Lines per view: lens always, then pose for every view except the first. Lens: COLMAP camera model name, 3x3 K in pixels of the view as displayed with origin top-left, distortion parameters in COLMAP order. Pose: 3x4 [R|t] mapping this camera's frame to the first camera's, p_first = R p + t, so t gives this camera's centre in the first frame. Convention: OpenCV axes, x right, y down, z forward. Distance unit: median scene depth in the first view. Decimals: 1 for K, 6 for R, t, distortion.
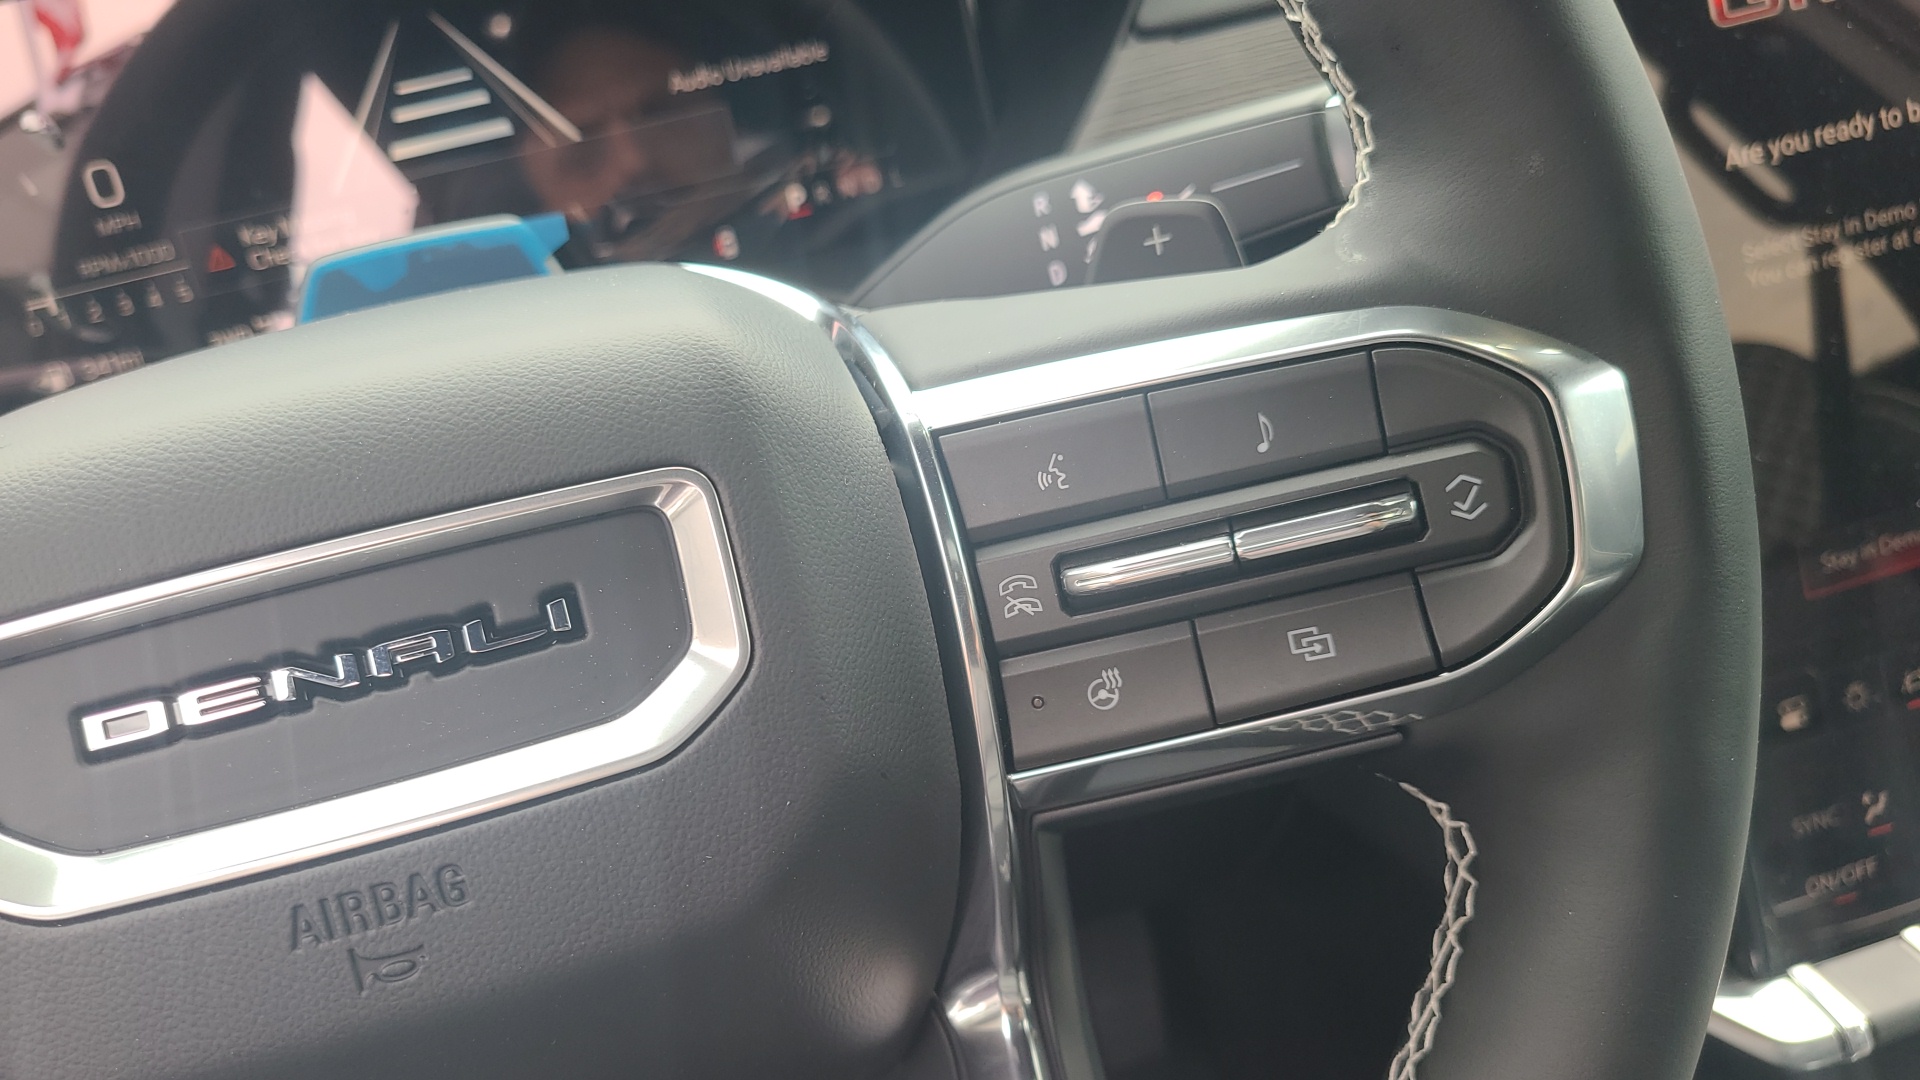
lens RADIAL K [[1501.5, 0, 932.8], [0, 1501.5, 545.0], [0, 0, 1]] dist [-0.006490, -0.003996]
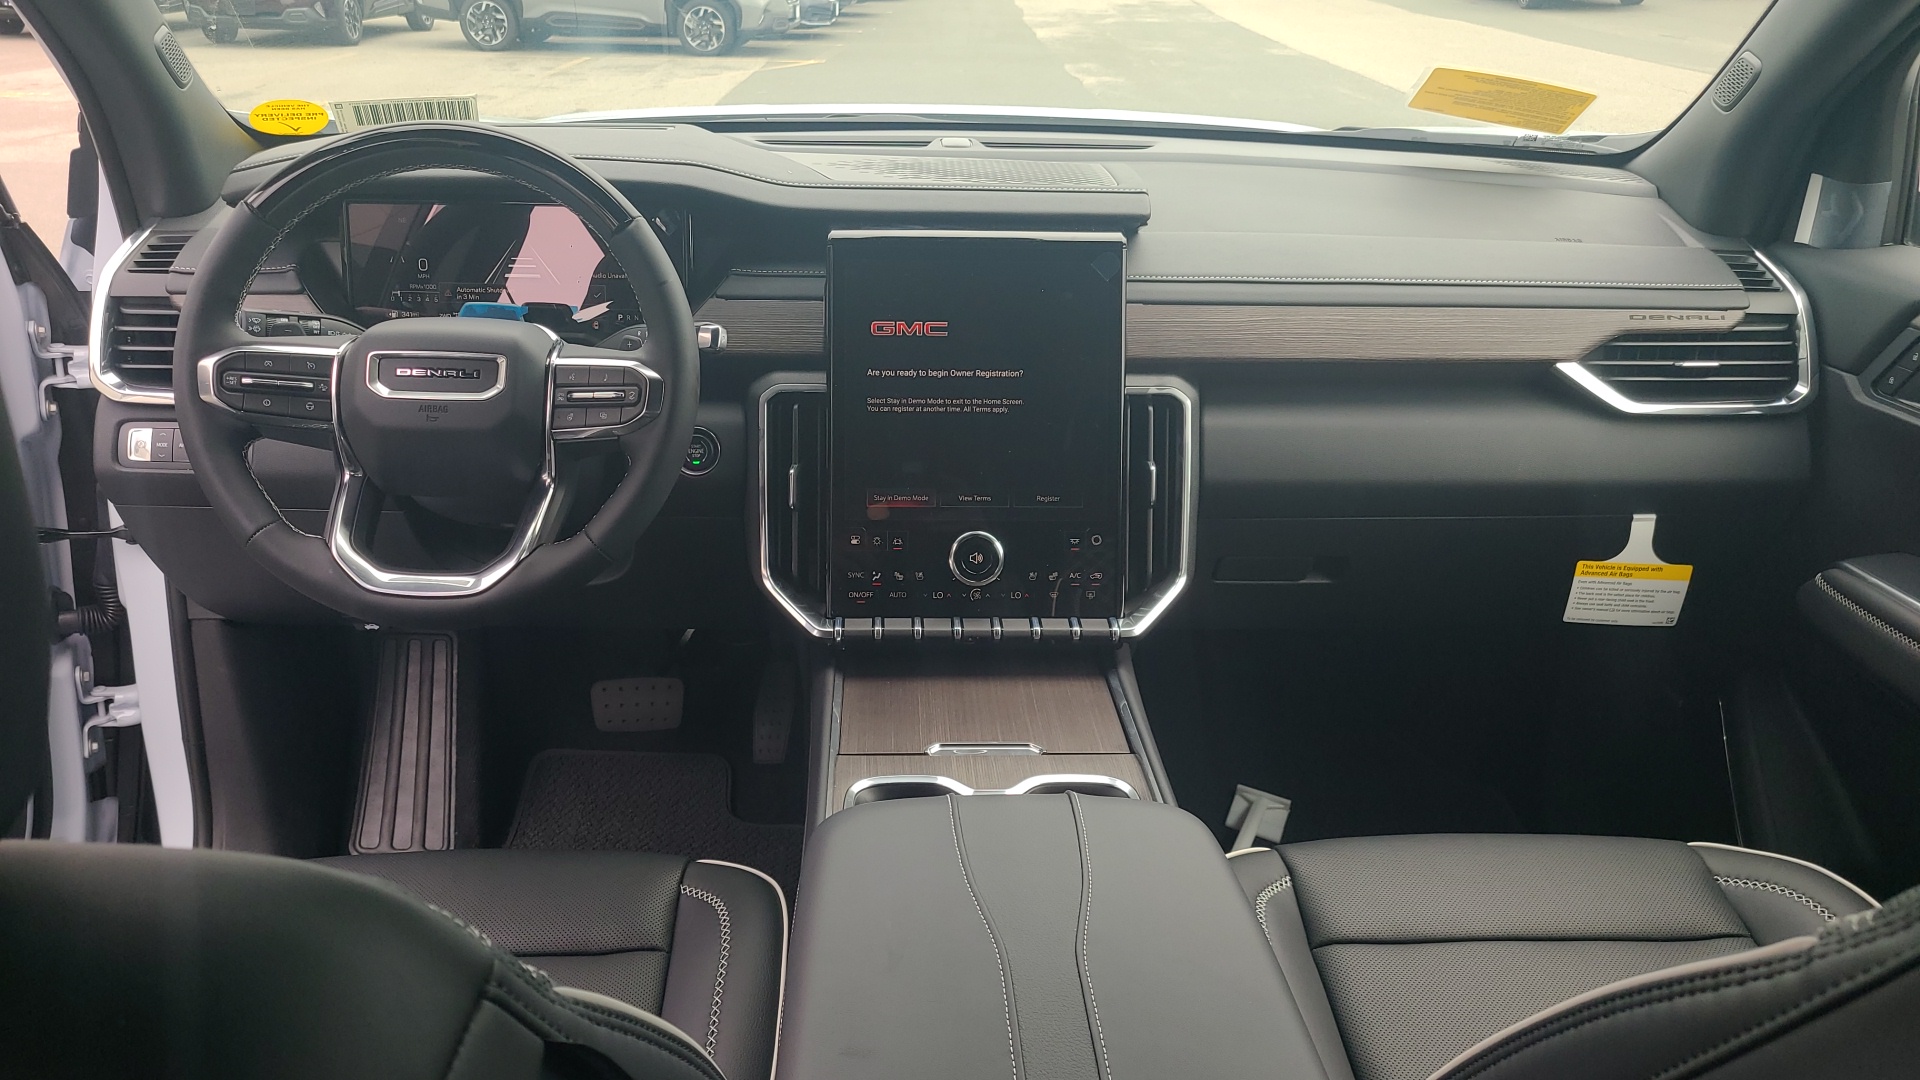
lens RADIAL K [[1426.9, 0, 949.8], [0, 1426.9, 544.1], [0, 0, 1]] dist [0.019524, 0.001791]
pose [[0.962409, 0.256685, -0.088778, 2.001397], [-0.262585, 0.962876, -0.062609, 0.499464], [0.069411, 0.083567, 0.994082, -3.990575]]
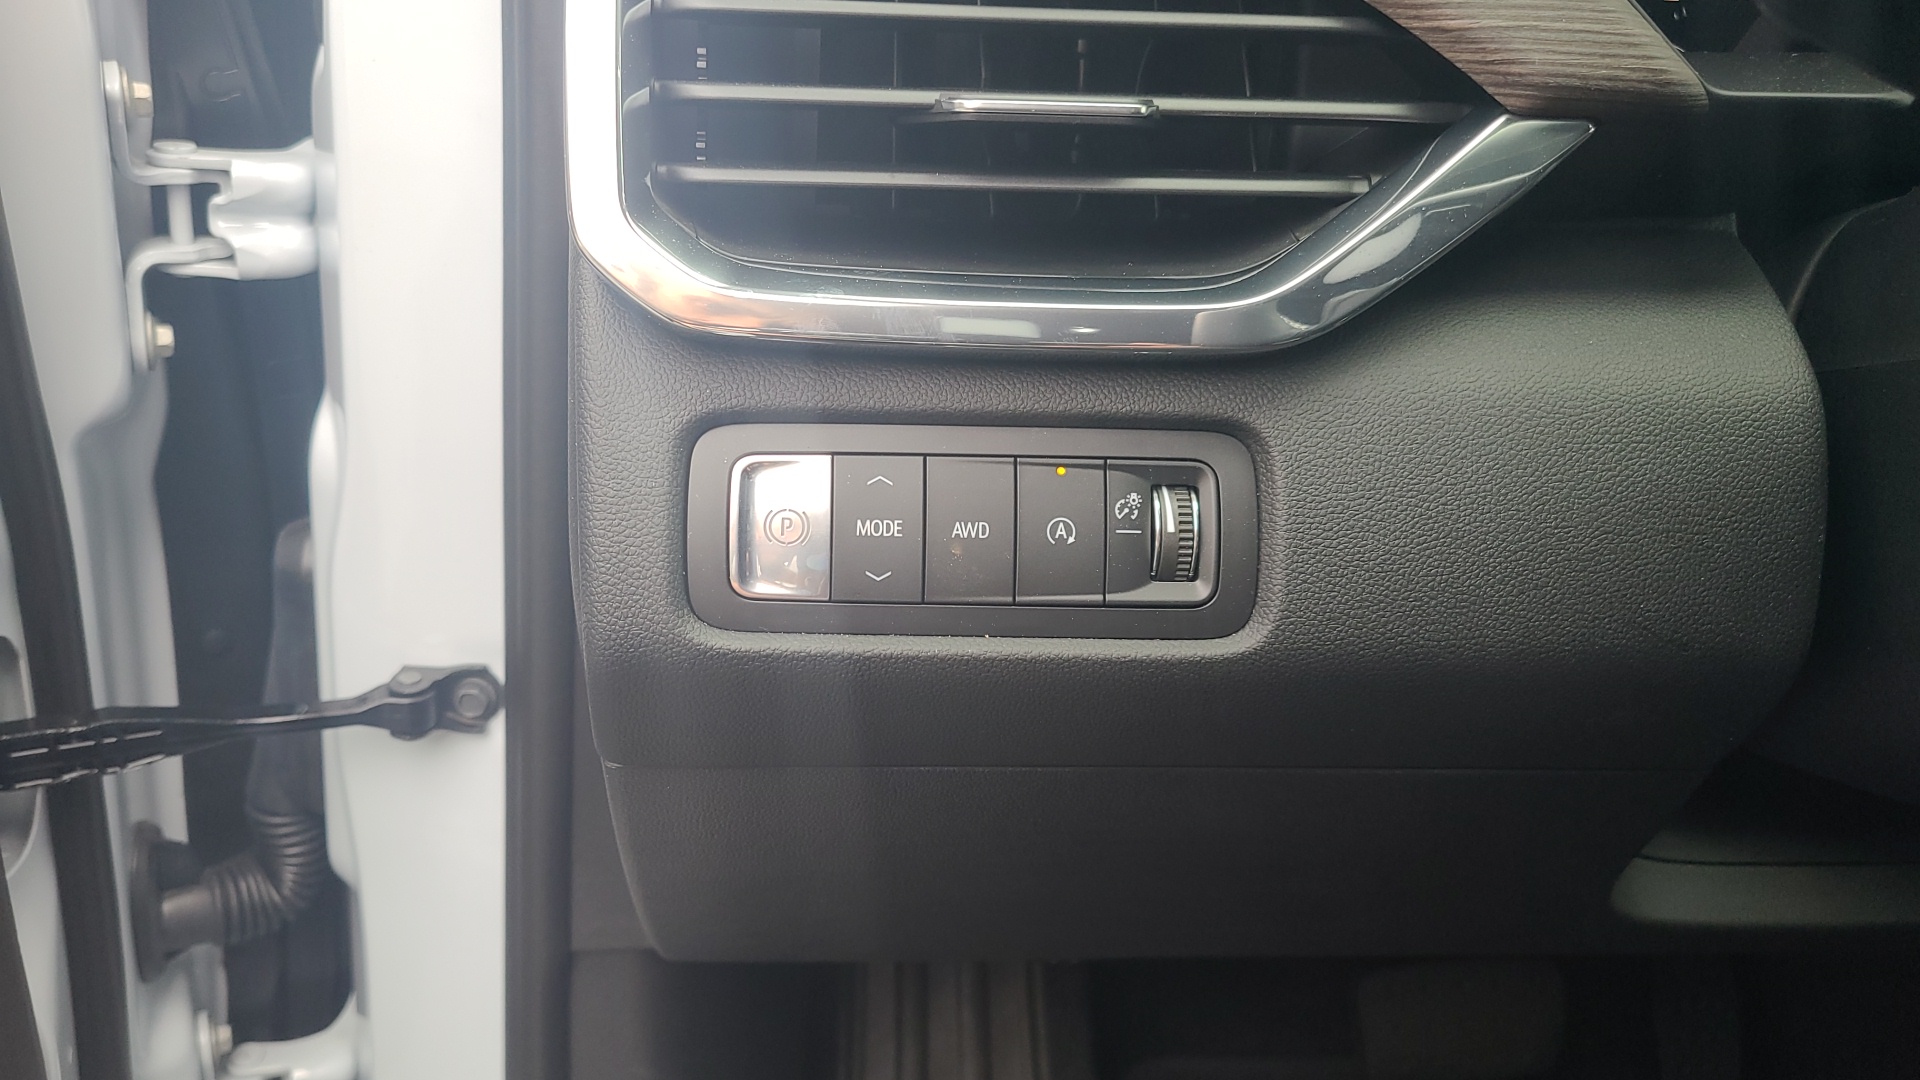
lens RADIAL K [[1388.9, 0, 957.9], [0, 1388.9, 513.9], [0, 0, 1]] dist [0.024288, 0.001560]
pose [[0.964681, 0.263402, 0.003279, -1.693124], [-0.262943, 0.963603, -0.048276, 0.619153], [-0.015876, 0.045709, 0.998829, 0.347259]]
